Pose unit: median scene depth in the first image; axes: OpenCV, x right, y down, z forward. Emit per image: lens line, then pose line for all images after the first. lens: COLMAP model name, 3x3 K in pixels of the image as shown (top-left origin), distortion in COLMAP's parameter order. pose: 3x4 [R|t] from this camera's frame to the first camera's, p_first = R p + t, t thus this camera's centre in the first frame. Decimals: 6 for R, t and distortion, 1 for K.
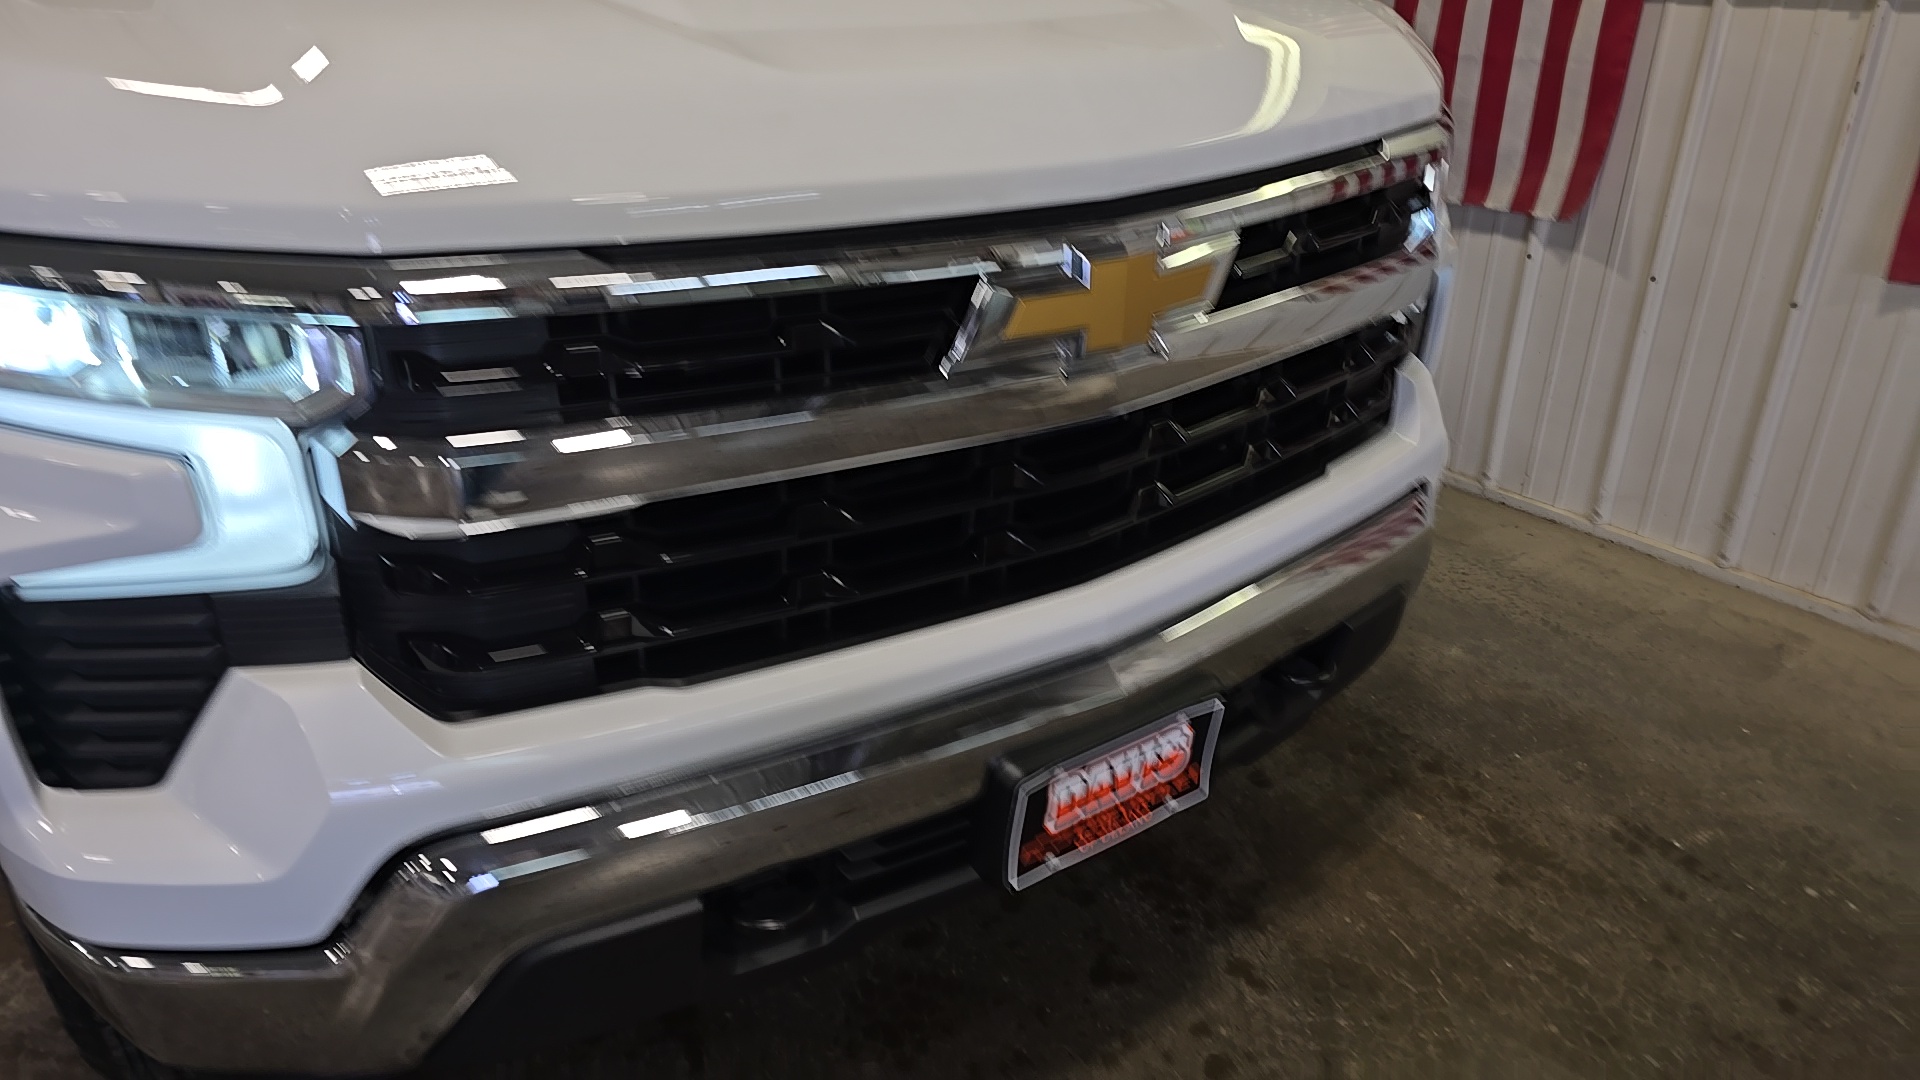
lens RADIAL K [[1264.3, 0, 957.8], [0, 1264.3, 548.9], [0, 0, 1]] dist [0.038840, -0.032994]
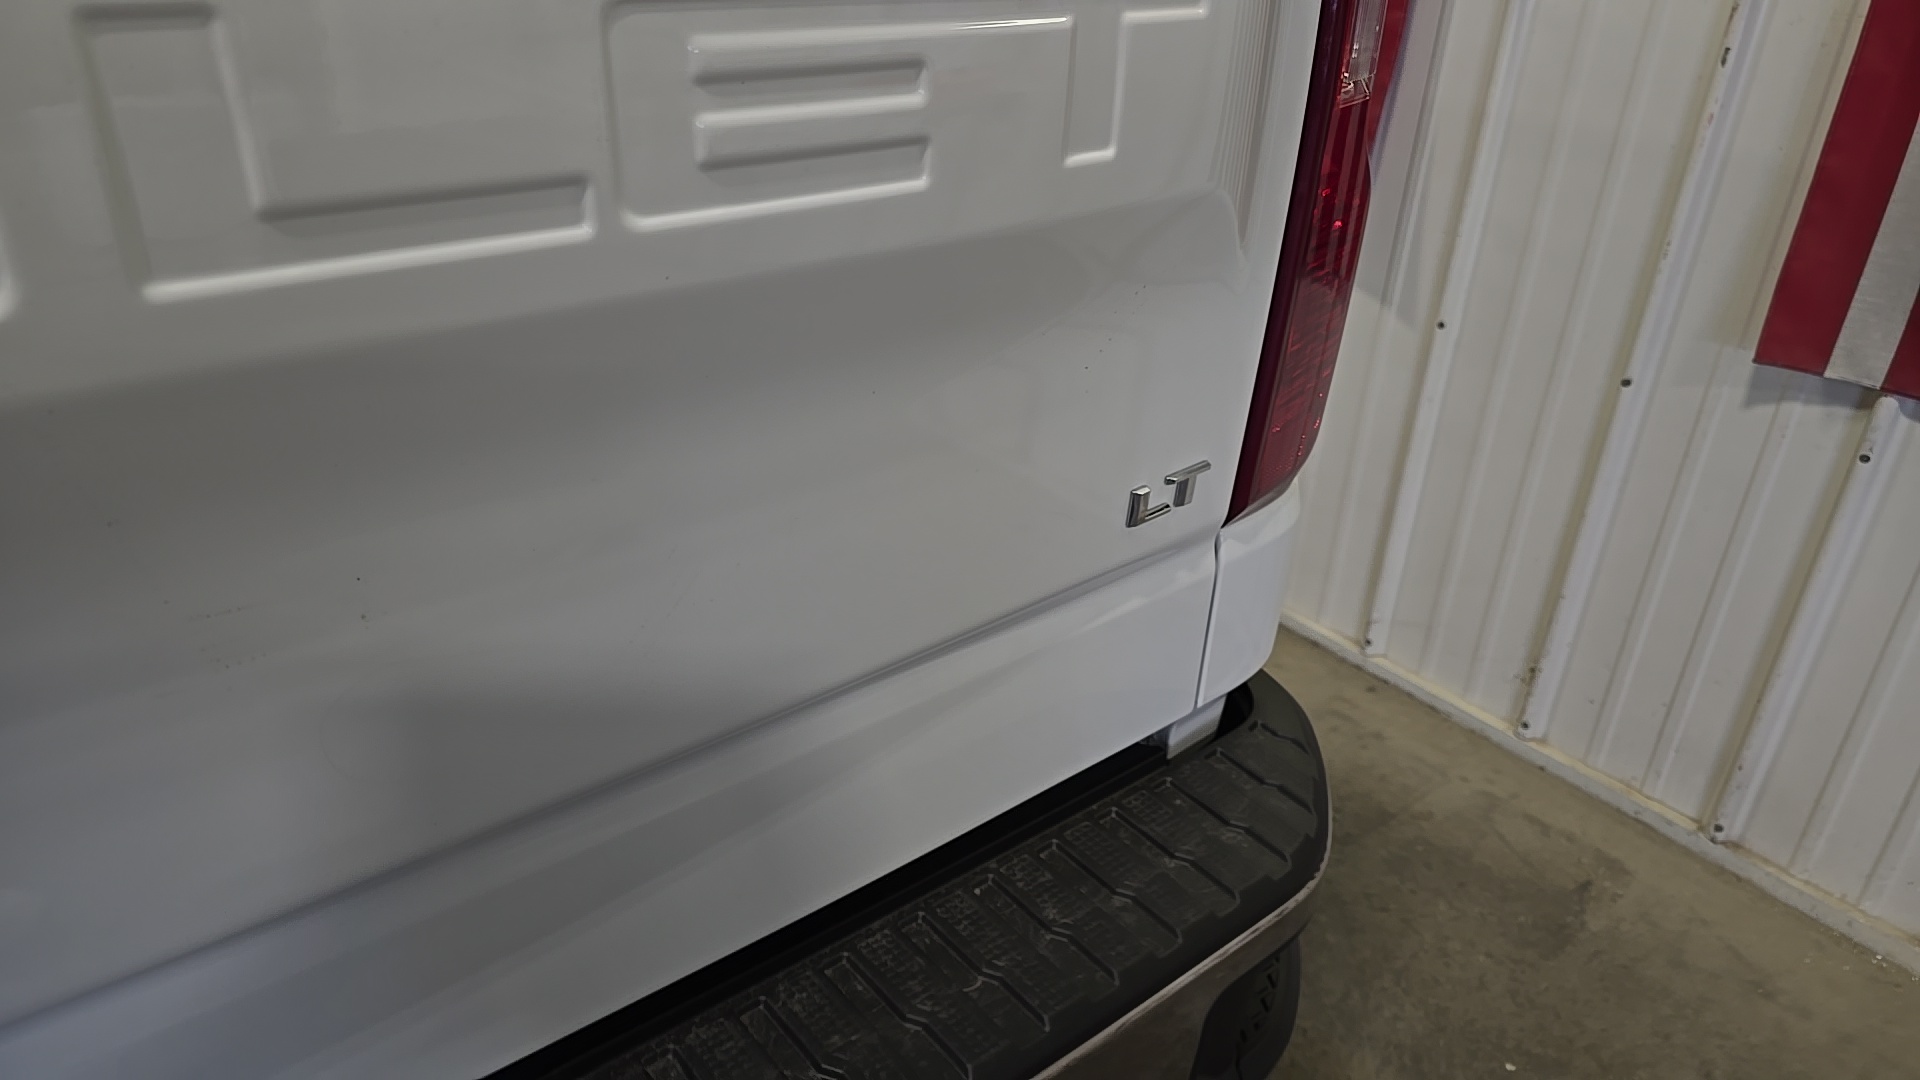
lens RADIAL K [[1264.3, 0, 957.8], [0, 1264.3, 548.9], [0, 0, 1]] dist [0.038840, -0.032994]
pose [[0.998672, 0.013163, 0.049806, 0.267675], [-0.015572, 0.998712, 0.048286, -0.128107], [-0.049106, -0.048998, 0.997591, 0.339699]]
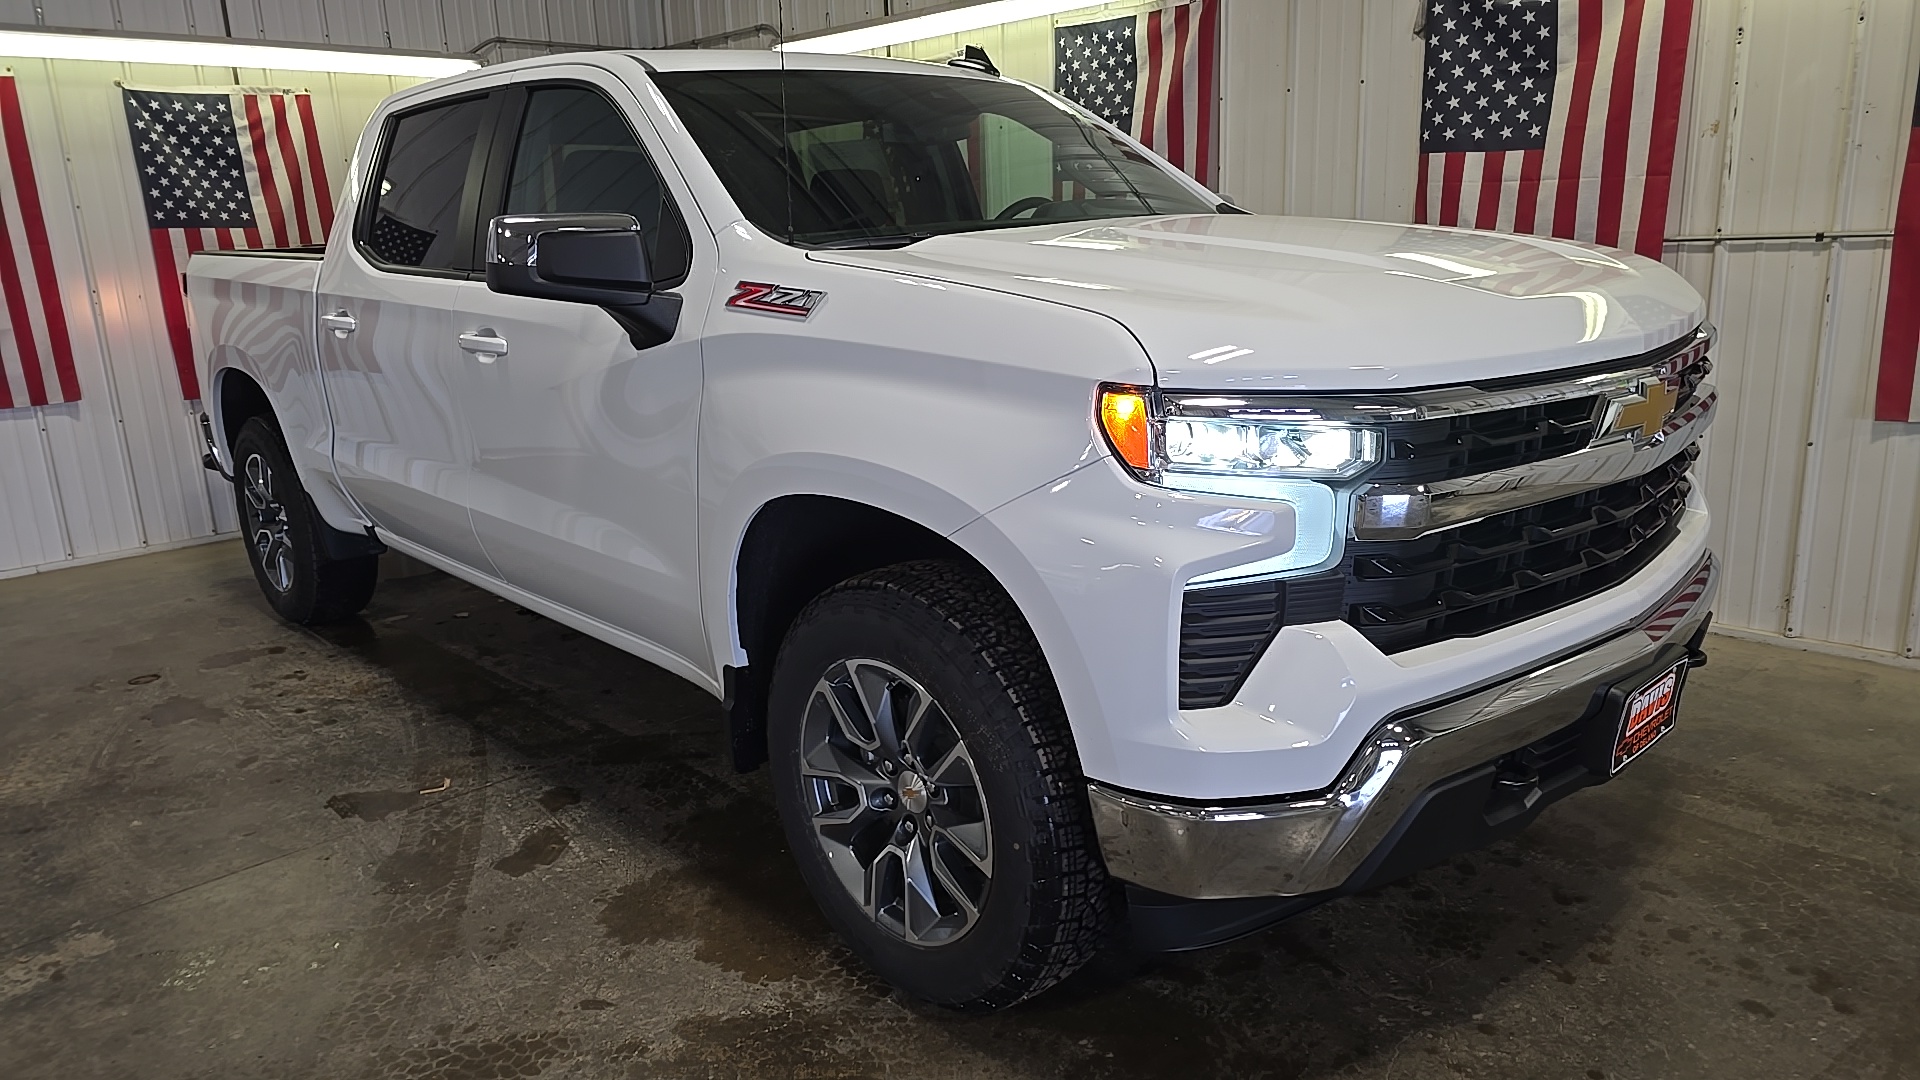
lens RADIAL K [[1264.3, 0, 957.8], [0, 1264.3, 548.9], [0, 0, 1]] dist [0.038840, -0.032994]
pose [[0.989567, -0.072625, 0.124434, -0.473421], [0.096308, 0.975785, -0.196389, 0.112383], [-0.107158, 0.206324, 0.972598, -0.266212]]
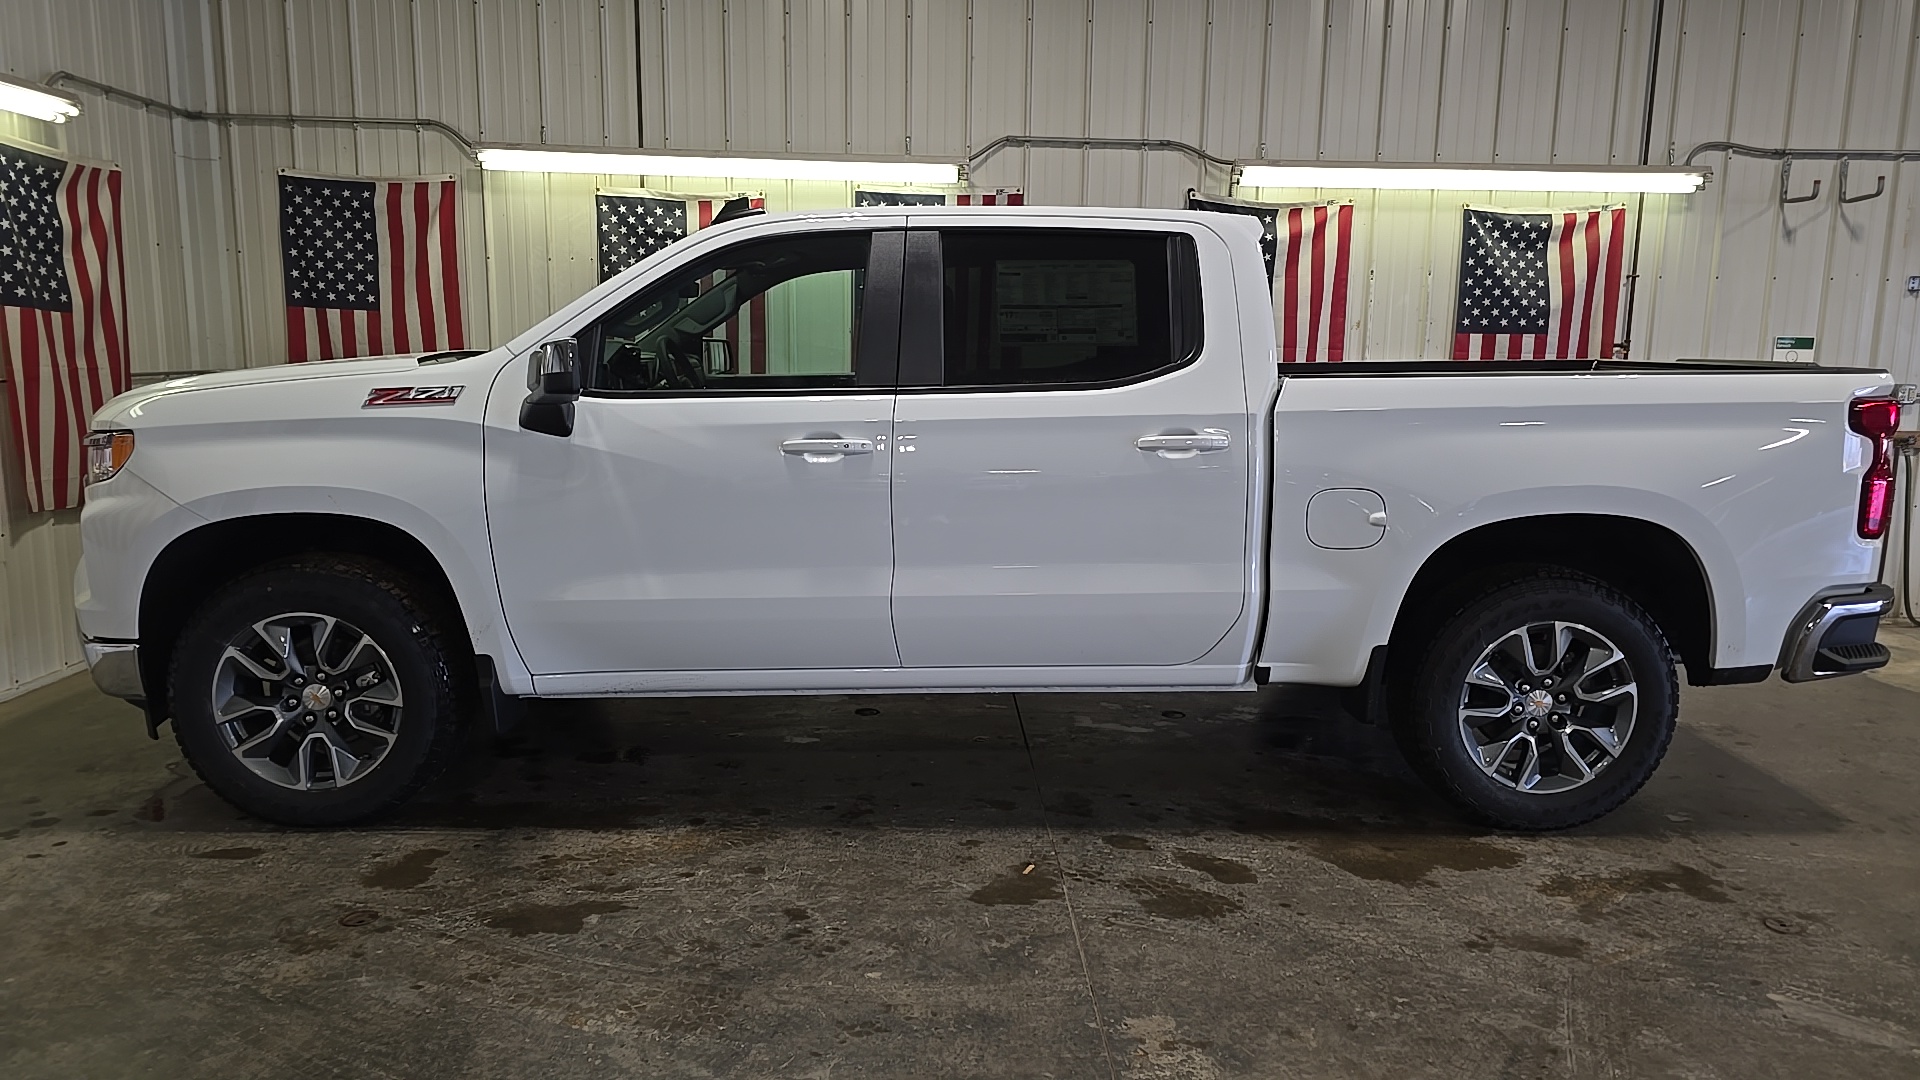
lens RADIAL K [[1264.3, 0, 957.8], [0, 1264.3, 548.9], [0, 0, 1]] dist [0.038840, -0.032994]
pose [[0.576915, -0.120996, 0.807793, -1.921642], [0.341039, 0.934321, -0.103618, -0.154202], [-0.742200, 0.335268, 0.580288, 0.238707]]
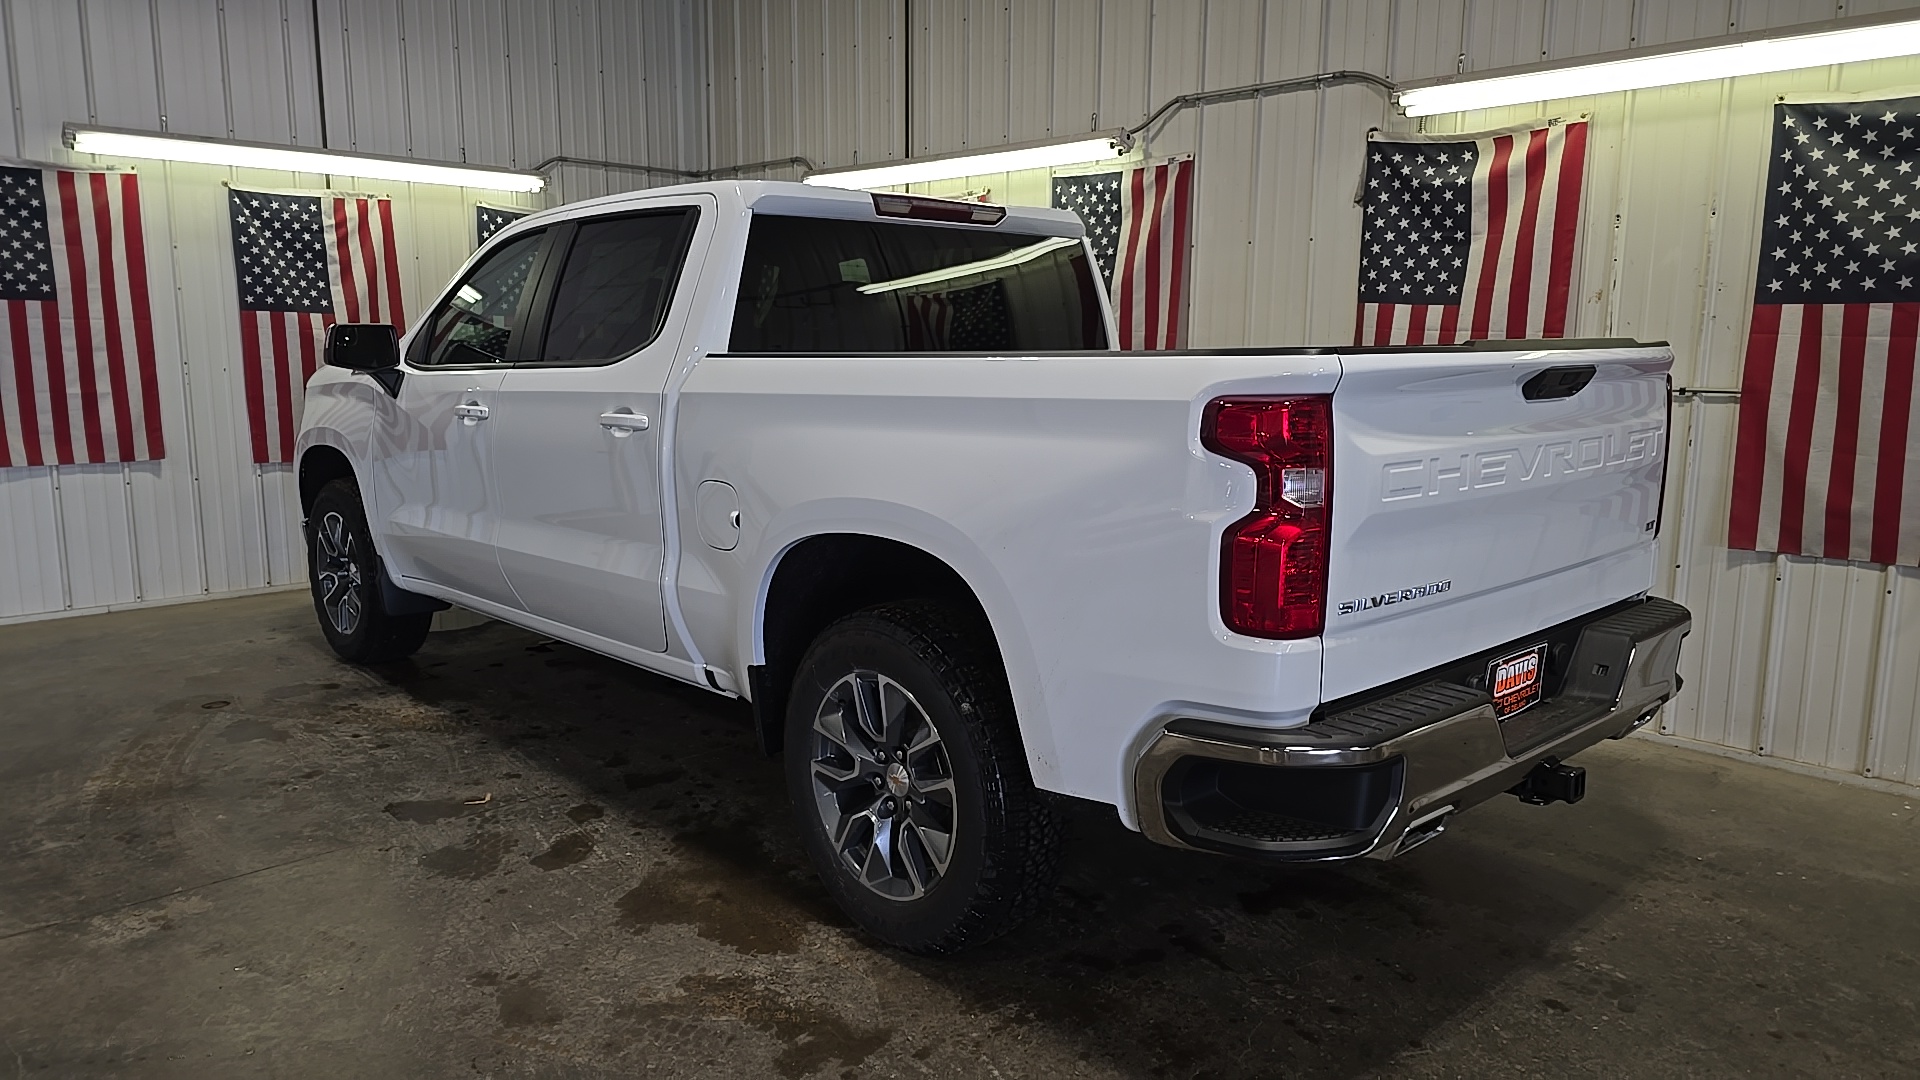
lens RADIAL K [[1264.3, 0, 957.8], [0, 1264.3, 548.9], [0, 0, 1]] dist [0.038840, -0.032994]
pose [[0.991994, -0.013432, 0.125569, -0.478304], [0.047987, 0.959836, -0.276428, 0.198861], [-0.116813, 0.280241, 0.952796, -0.474292]]
